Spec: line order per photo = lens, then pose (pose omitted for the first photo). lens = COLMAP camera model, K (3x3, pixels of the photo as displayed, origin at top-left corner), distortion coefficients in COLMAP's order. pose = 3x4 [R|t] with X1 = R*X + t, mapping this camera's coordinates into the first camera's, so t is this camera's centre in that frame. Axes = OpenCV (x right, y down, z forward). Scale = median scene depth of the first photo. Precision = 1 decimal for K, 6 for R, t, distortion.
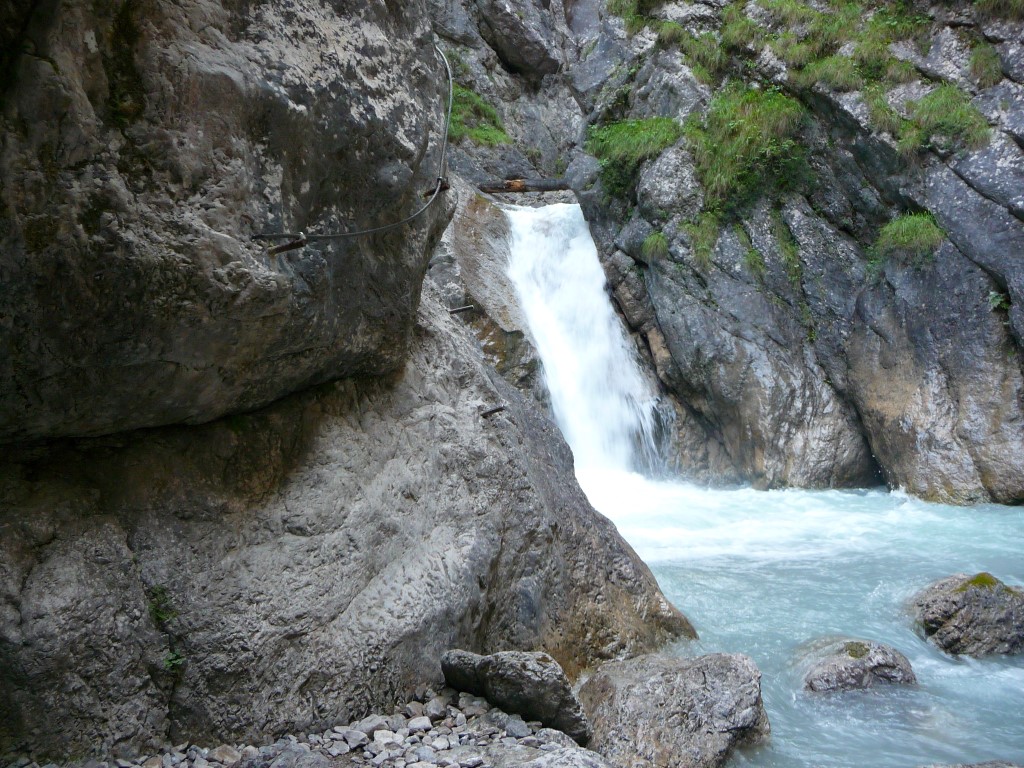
lens RADIAL K [[779.2, 0, 529.2], [0, 779.2, 381.8], [0, 0, 1]] dist [-0.026976, 0.006792]
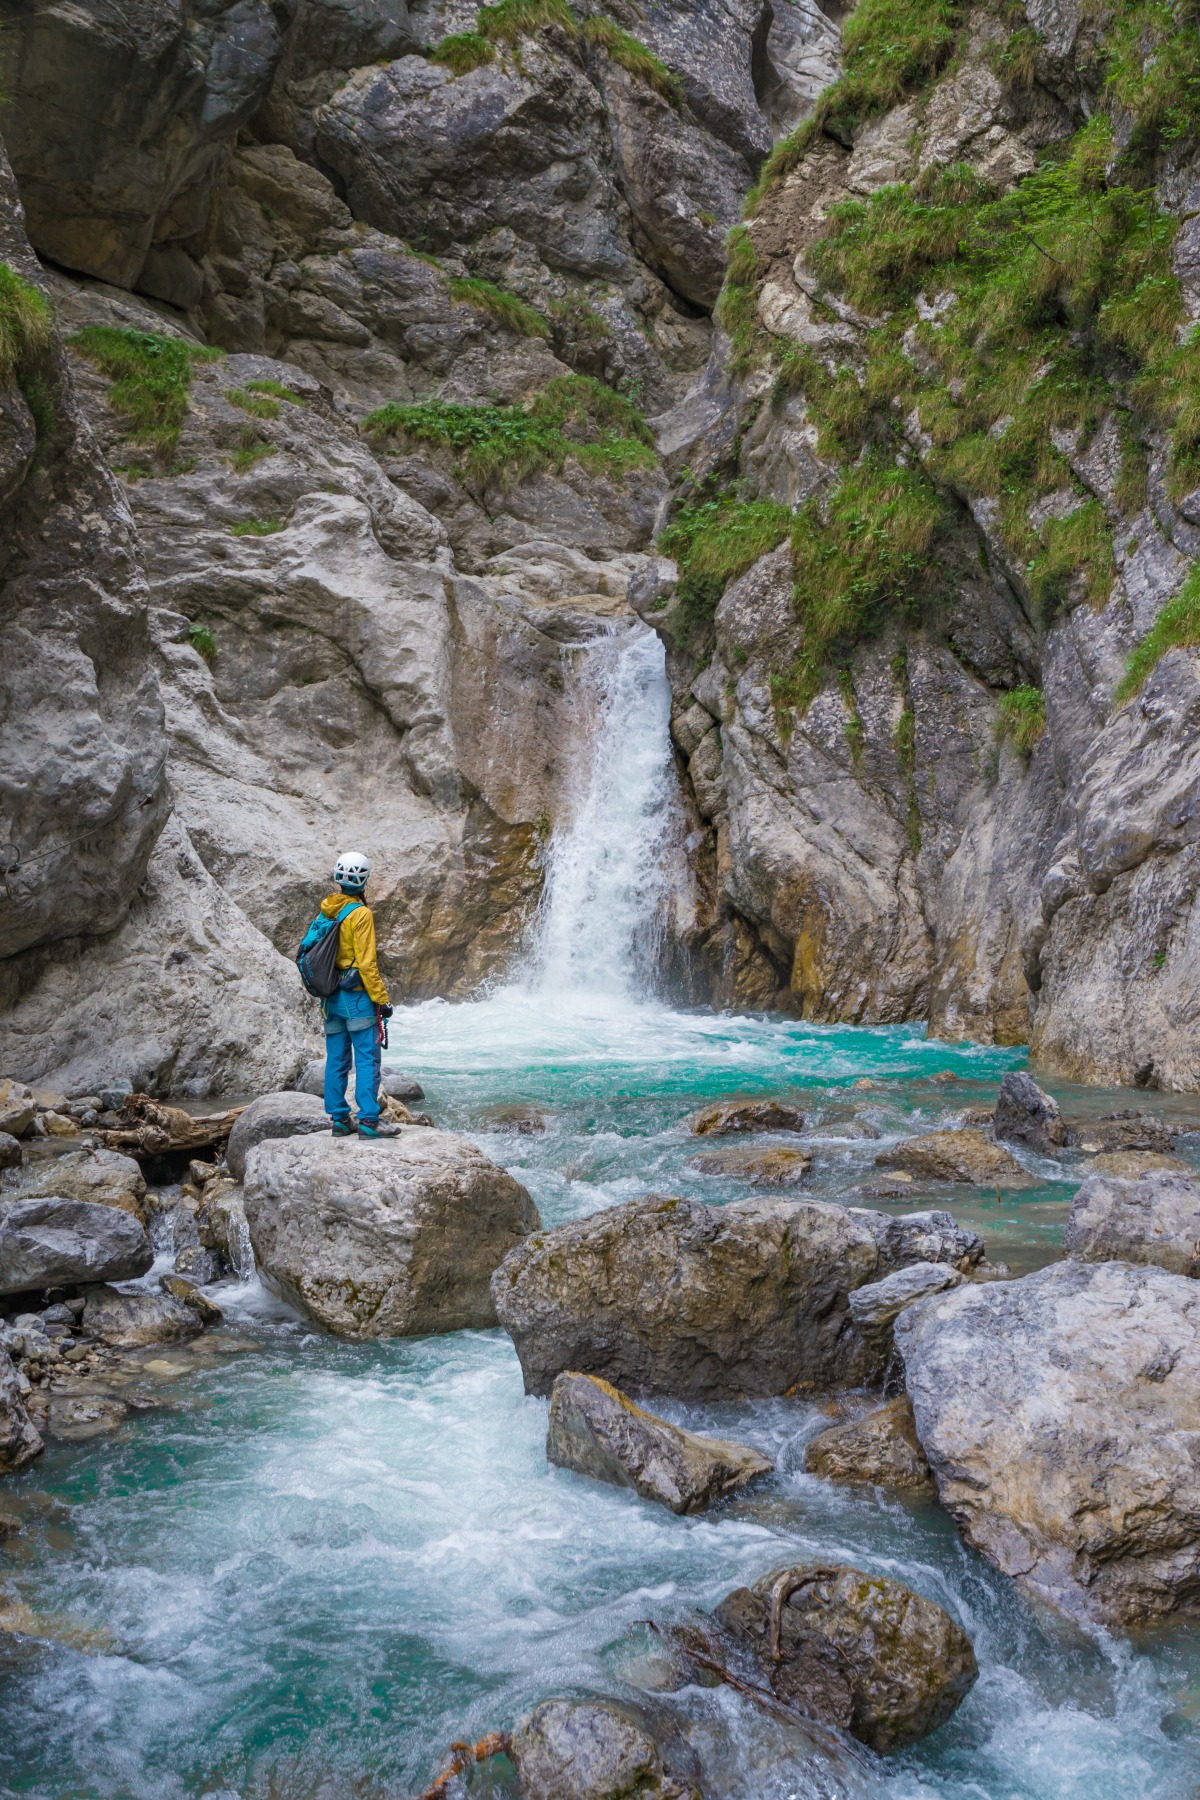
lens RADIAL K [[1533.5, 0, 619.0], [0, 1533.5, 882.4], [0, 0, 1]] dist [0.007669, -0.000118]
pose [[0.992269, 0.032009, -0.119908, 0.246325], [-0.029944, 0.999371, 0.018985, -0.041780], [0.120440, -0.015248, 0.992603, -0.382864]]
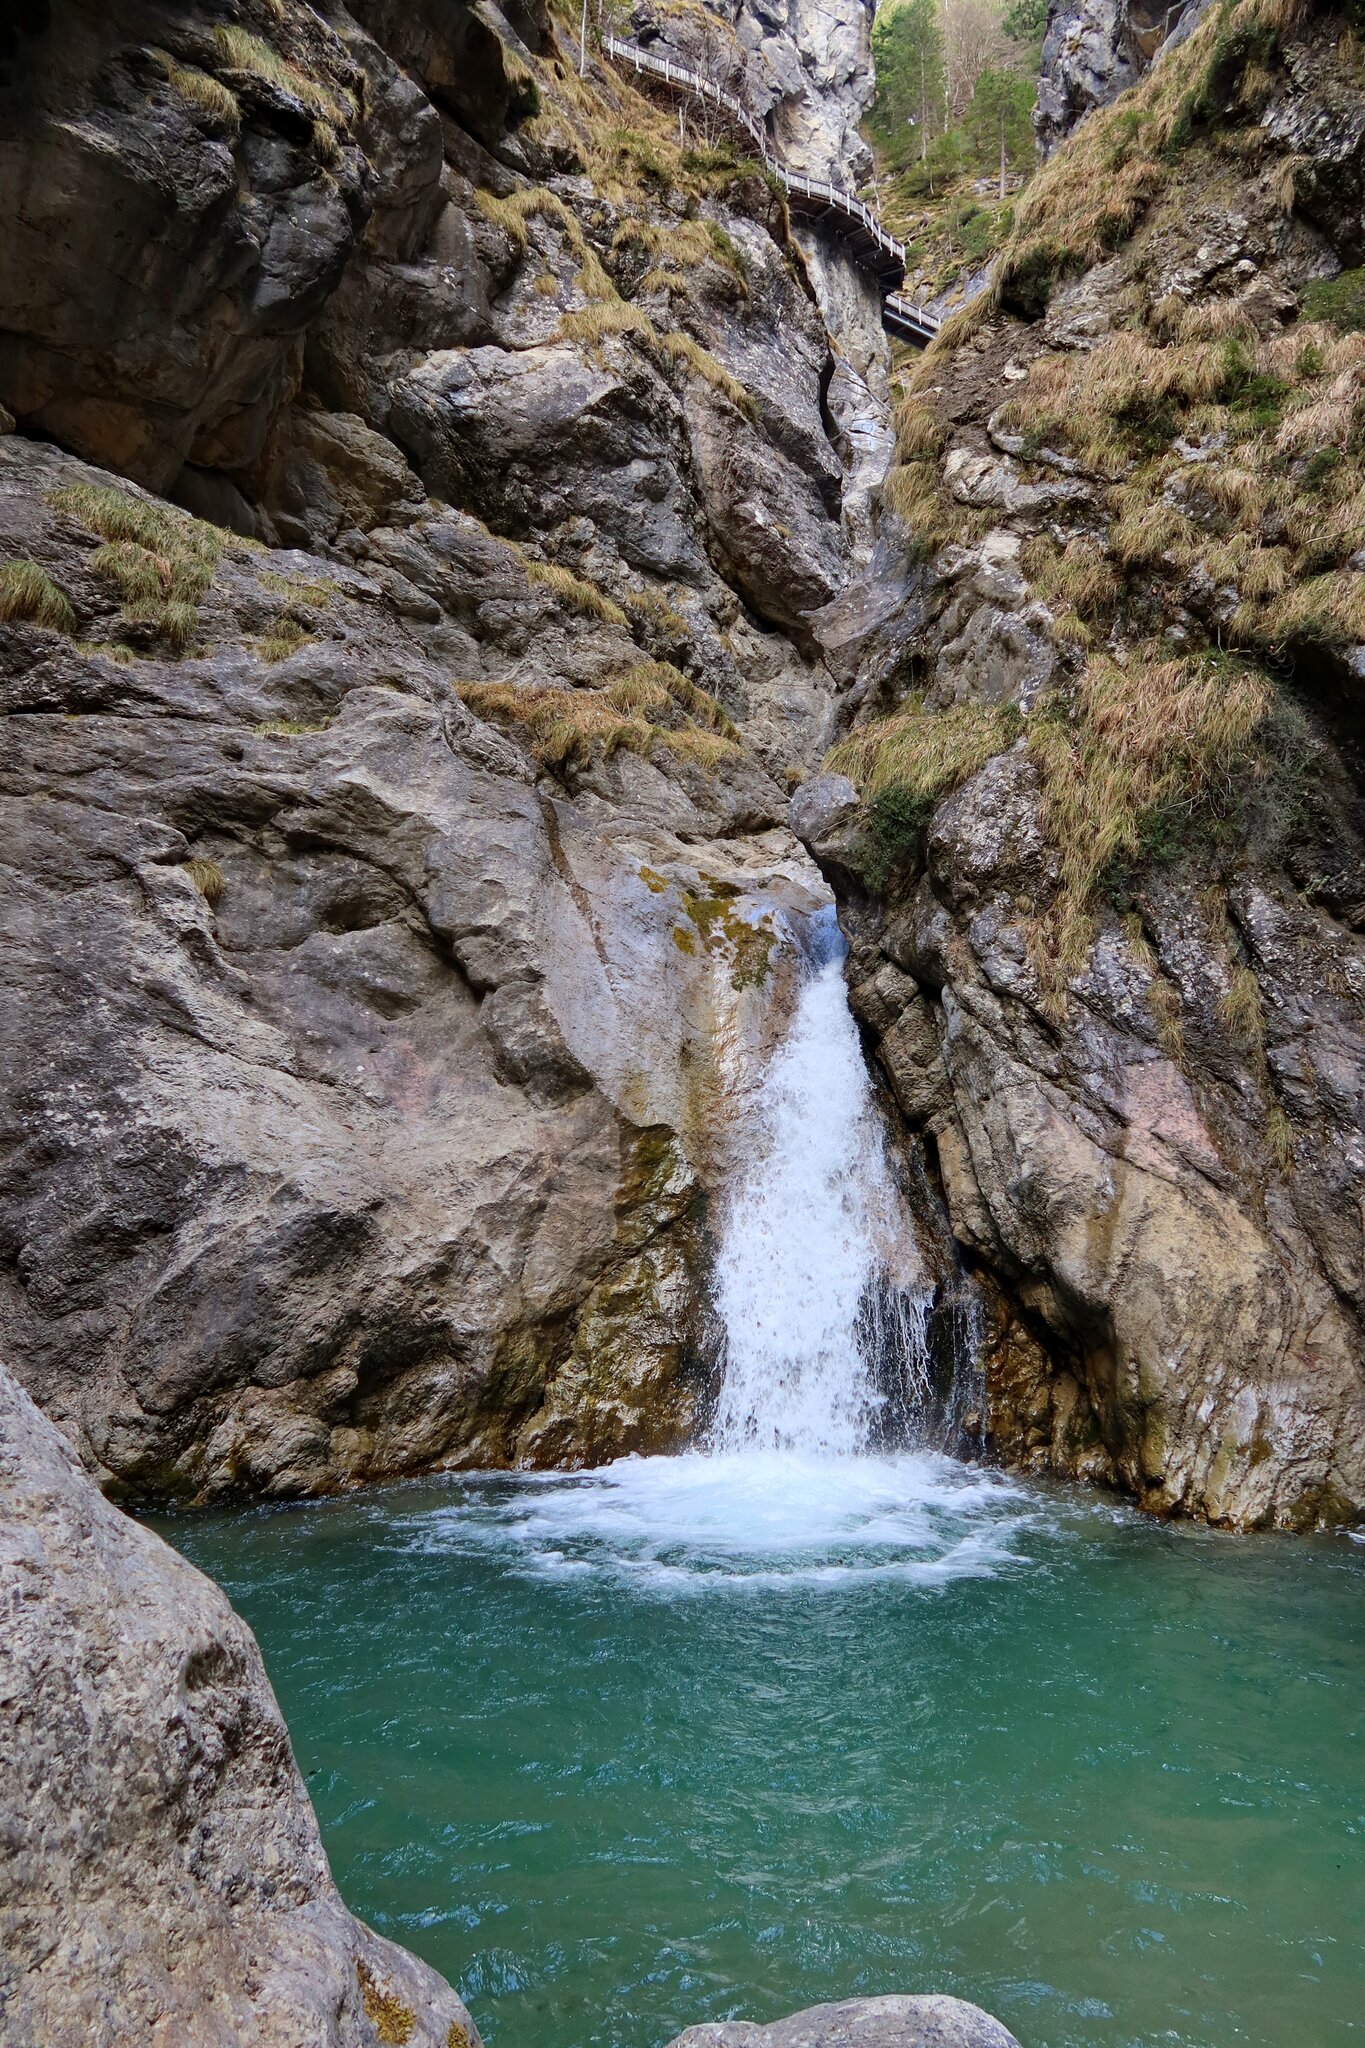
lens RADIAL K [[1380.6, 0, 687.4], [0, 1380.6, 1058.5], [0, 0, 1]] dist [-0.024566, 0.003395]
pose [[0.995045, 0.028579, -0.095235, 0.084565], [-0.036499, 0.995924, -0.082484, -0.037776], [0.092489, 0.085552, 0.992032, 0.154411]]
